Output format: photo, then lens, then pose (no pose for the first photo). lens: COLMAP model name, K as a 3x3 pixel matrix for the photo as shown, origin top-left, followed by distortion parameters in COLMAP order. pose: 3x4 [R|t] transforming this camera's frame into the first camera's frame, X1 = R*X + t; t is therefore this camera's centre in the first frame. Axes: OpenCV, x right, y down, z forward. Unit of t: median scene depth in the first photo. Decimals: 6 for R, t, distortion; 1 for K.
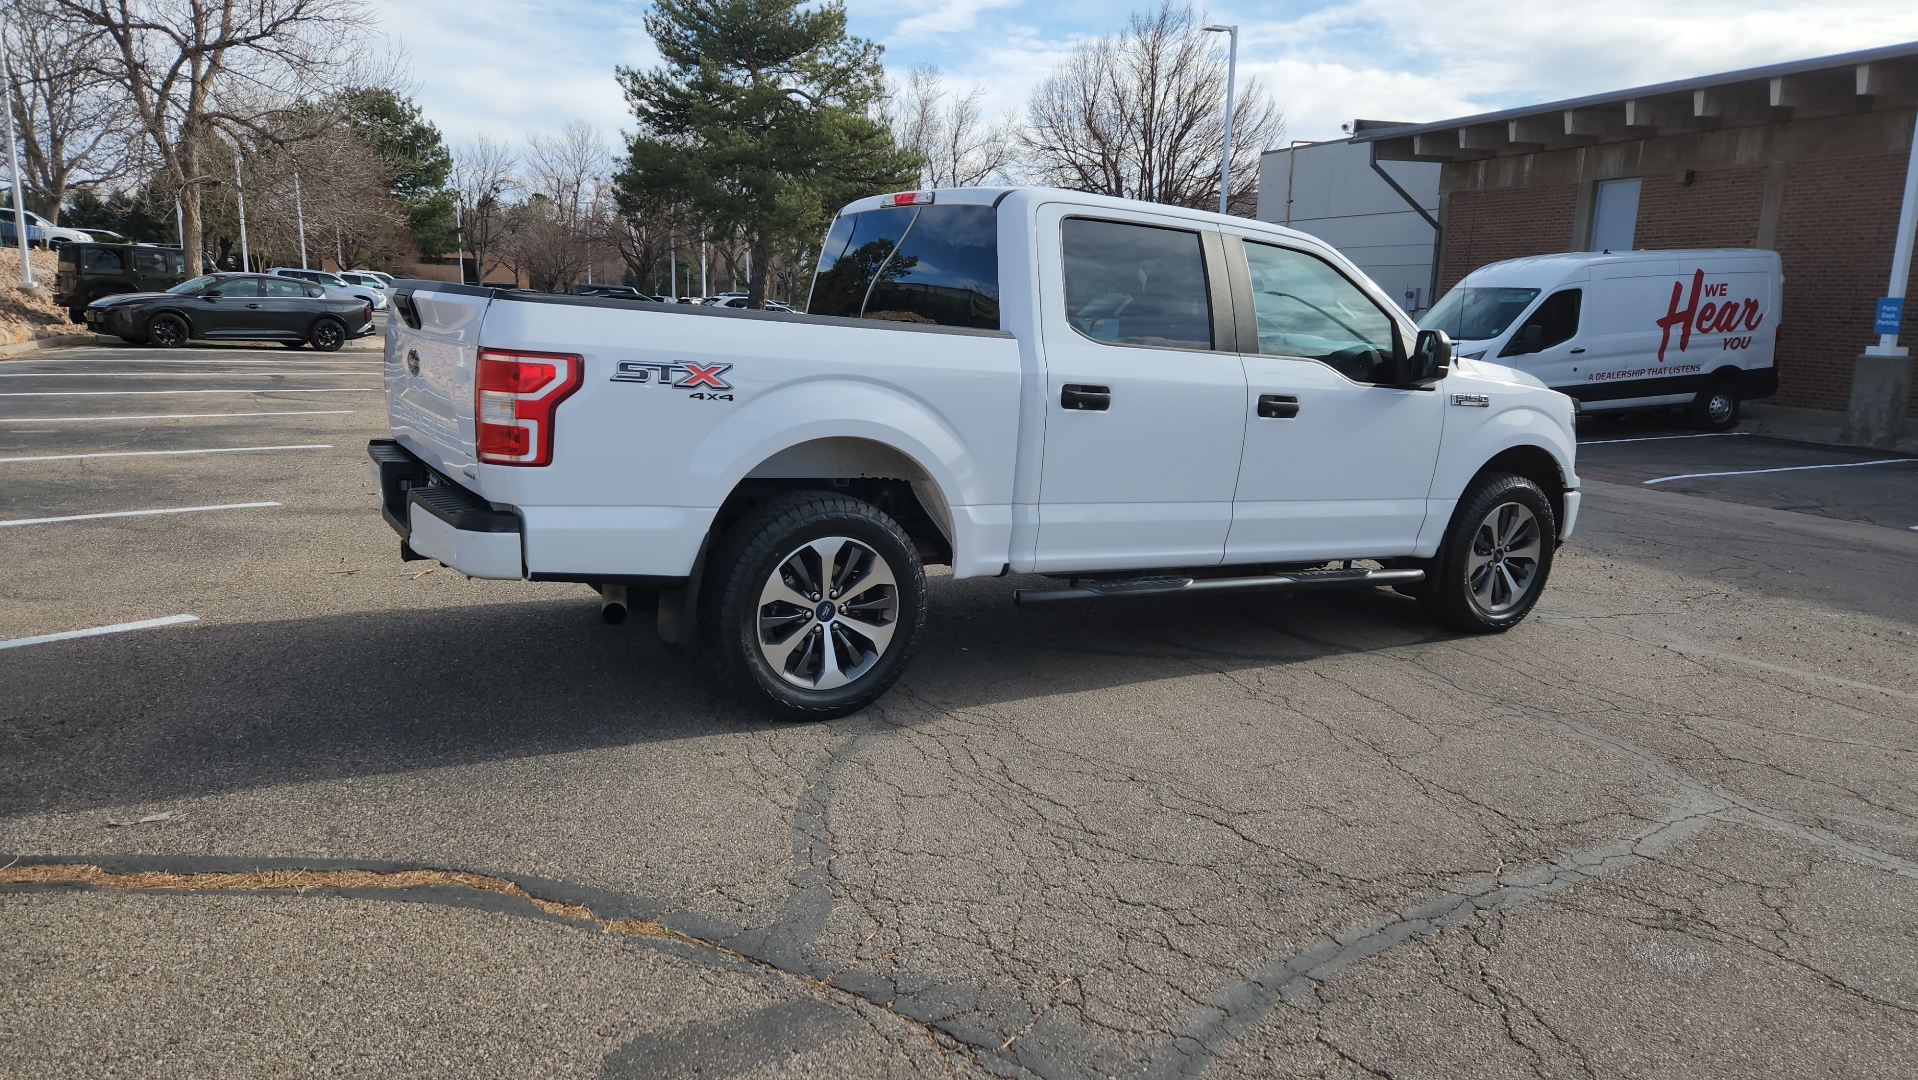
lens RADIAL K [[1266.6, 0, 945.1], [0, 1266.6, 550.2], [0, 0, 1]] dist [0.075085, -0.059899]
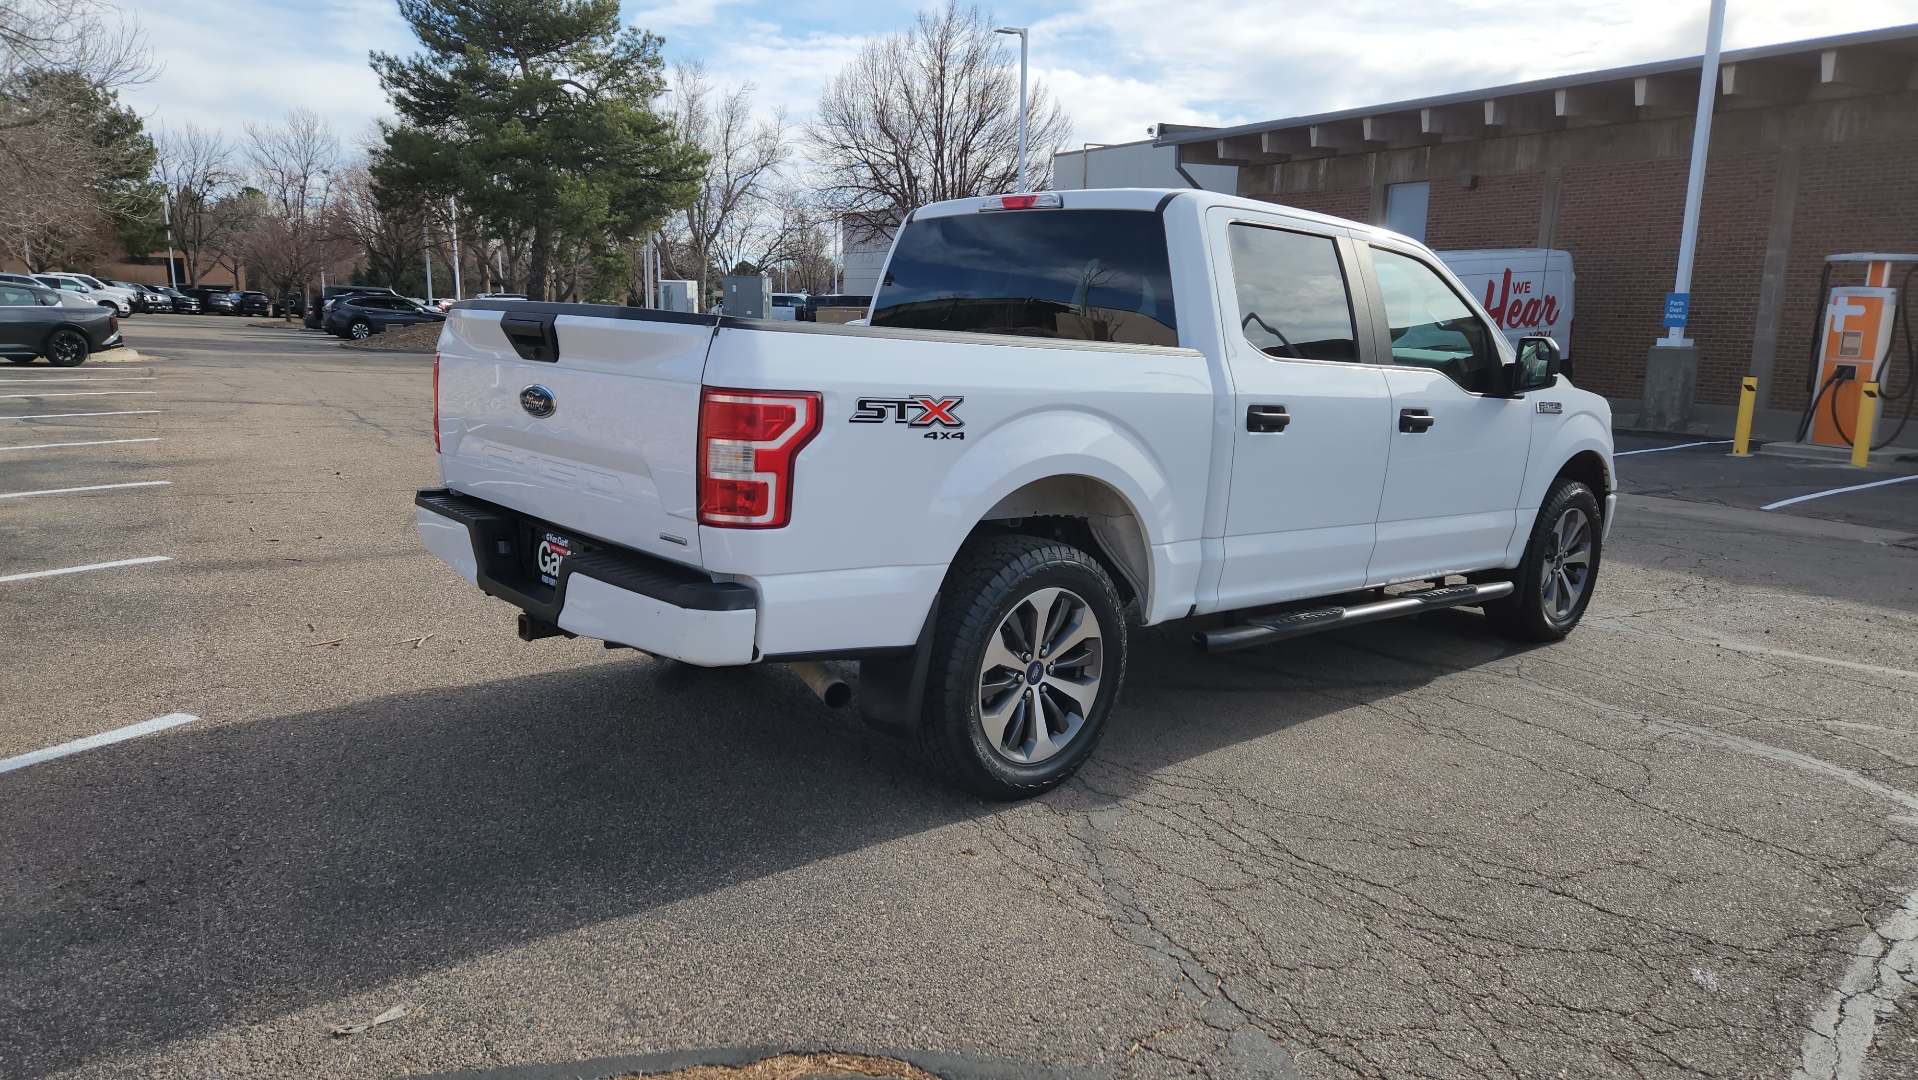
lens RADIAL K [[1269.6, 0, 926.5], [0, 1269.6, 543.6], [0, 0, 1]] dist [0.075169, -0.062180]
pose [[0.984779, -0.042152, 0.168621, -0.219621], [0.042812, 0.999083, -0.000280, -0.030994], [-0.168454, 0.007495, 0.985681, 0.101201]]
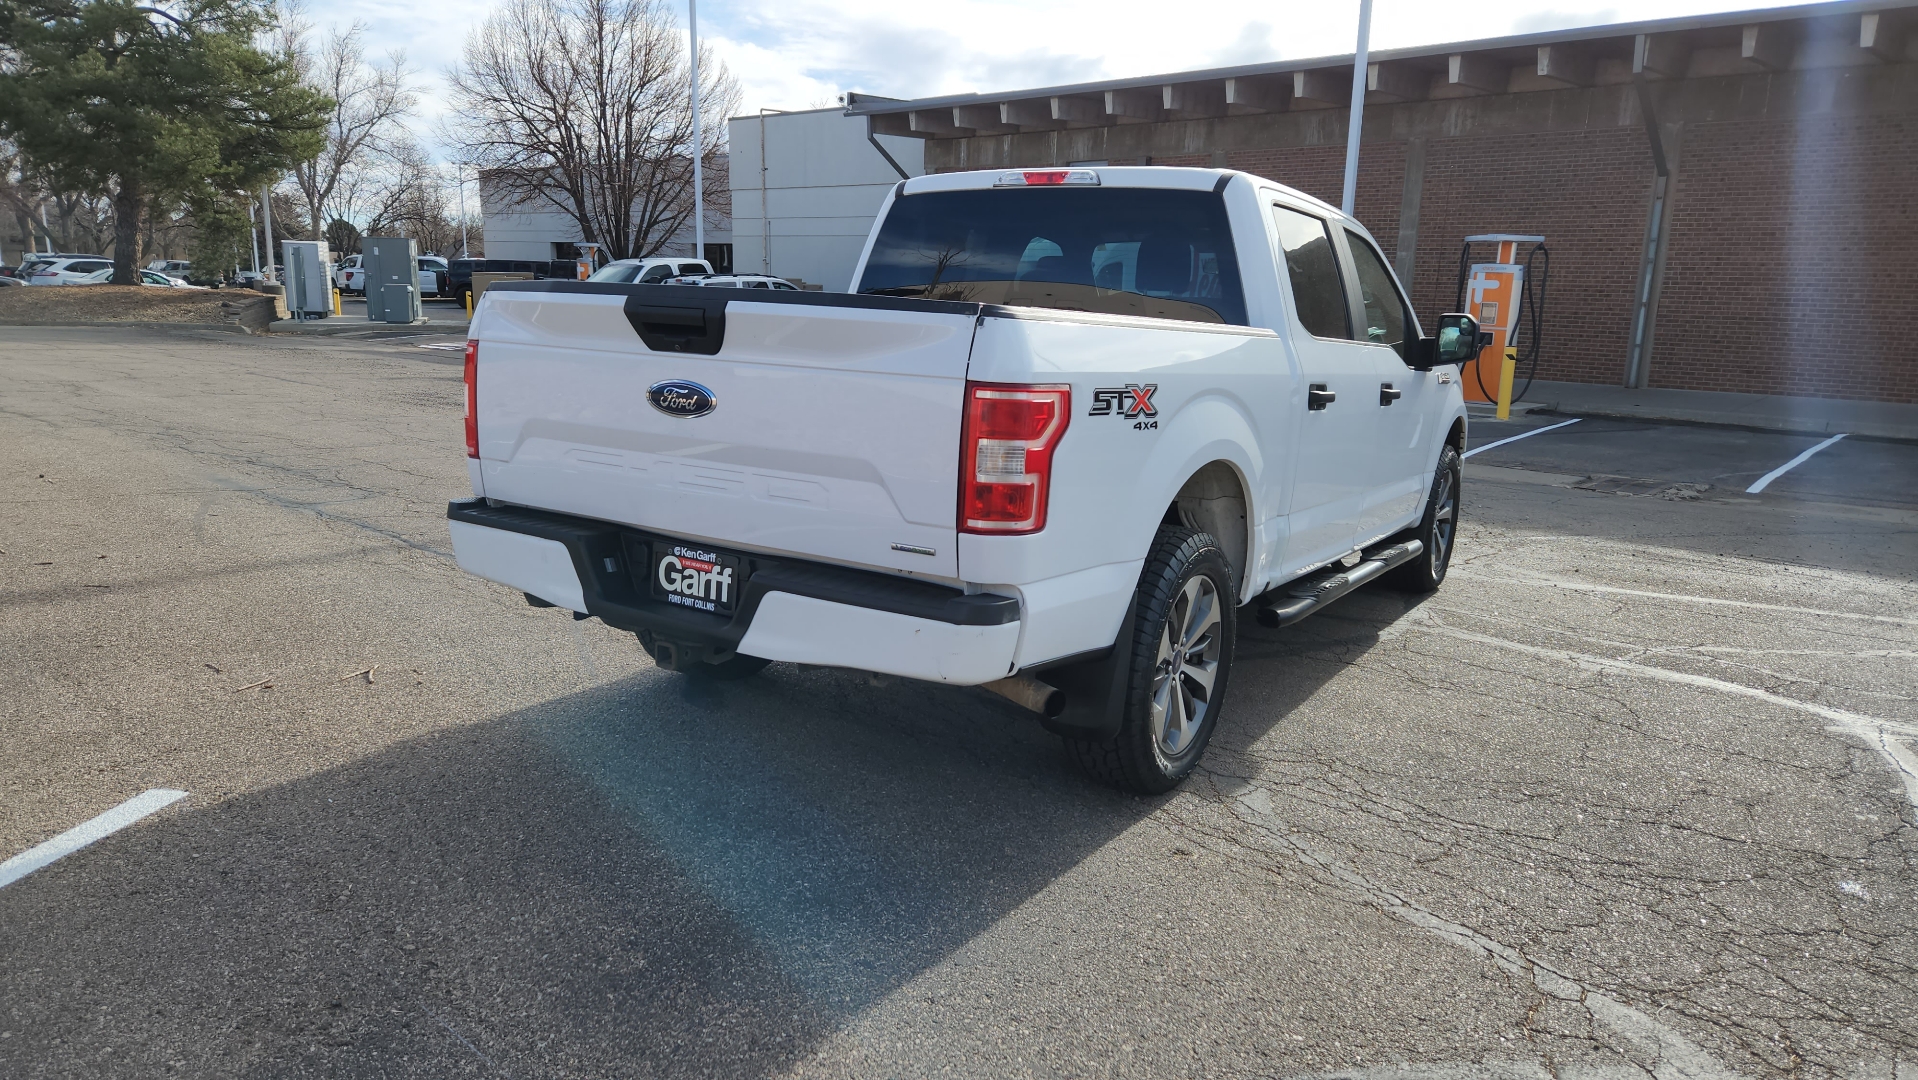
lens RADIAL K [[1270.7, 0, 917.9], [0, 1270.7, 547.3], [0, 0, 1]] dist [0.071196, -0.053412]
pose [[0.901057, -0.097292, 0.422648, -0.430984], [0.086627, 0.995250, 0.044420, -0.058867], [-0.424962, -0.003412, 0.905205, 0.201641]]
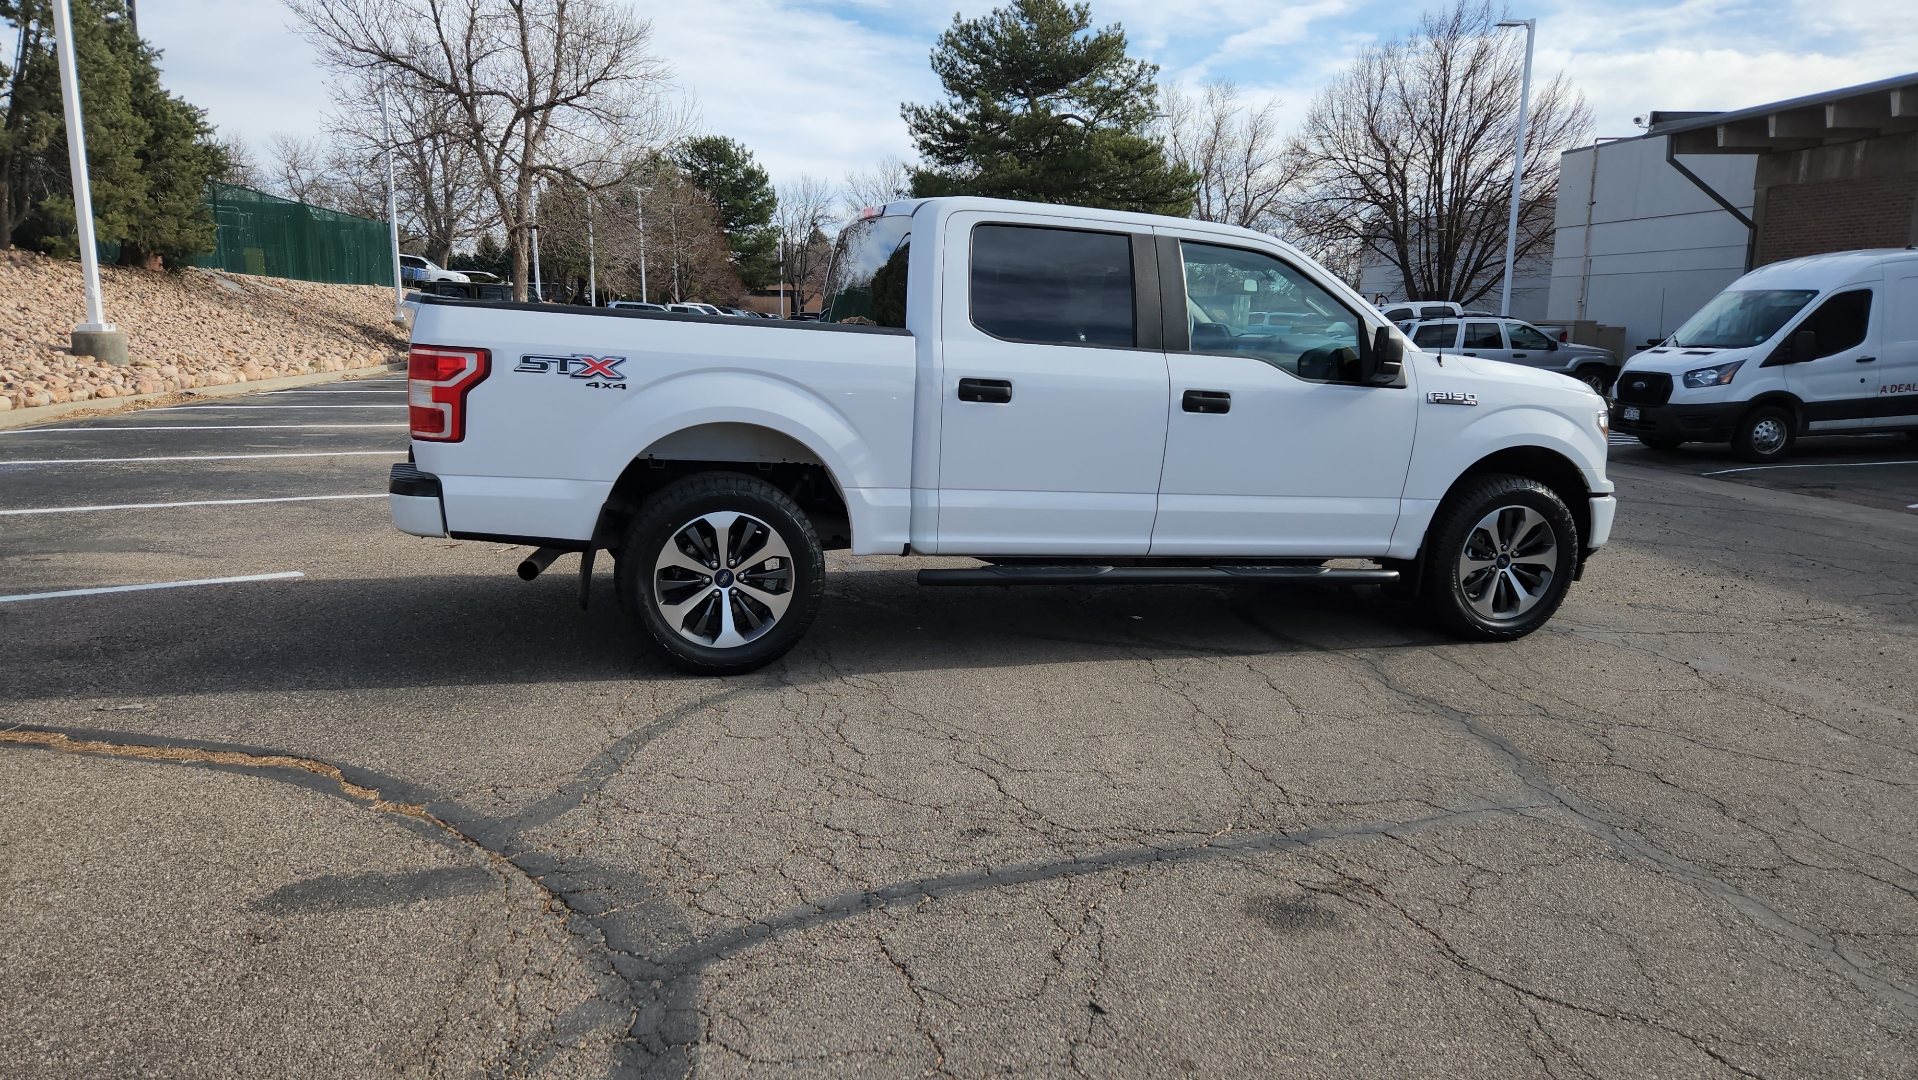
lens RADIAL K [[1269.7, 0, 944.5], [0, 1269.7, 545.9], [0, 0, 1]] dist [0.076154, -0.058040]
pose [[0.971008, 0.026894, -0.237528, 0.254873], [-0.031858, 0.999346, -0.017083, 0.022751], [0.236914, 0.024155, 0.971230, -0.036544]]
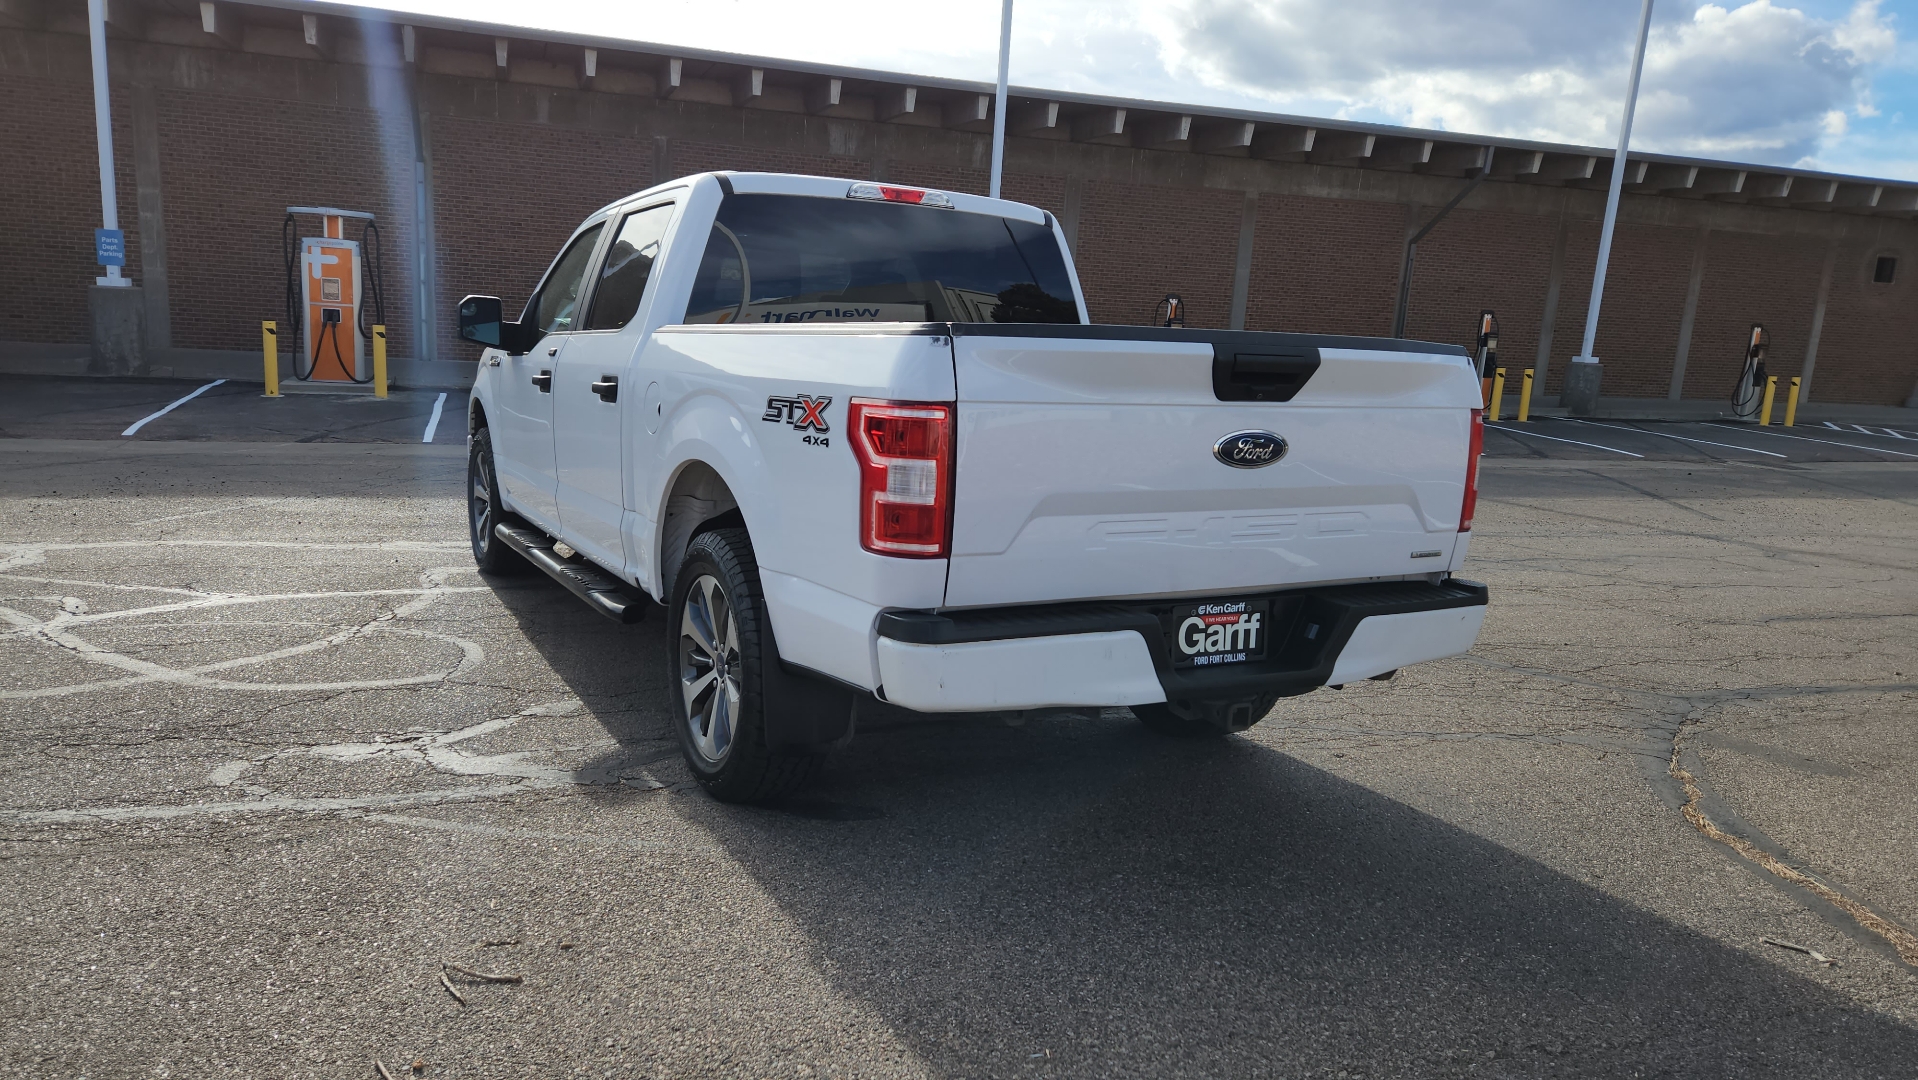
lens RADIAL K [[1266.6, 0, 945.1], [0, 1266.6, 550.2], [0, 0, 1]] dist [0.075085, -0.059899]
pose [[0.046705, -0.217876, 0.974858, -0.790325], [0.141156, 0.967570, 0.209485, -0.186410], [-0.988885, 0.127823, 0.075944, 0.793781]]
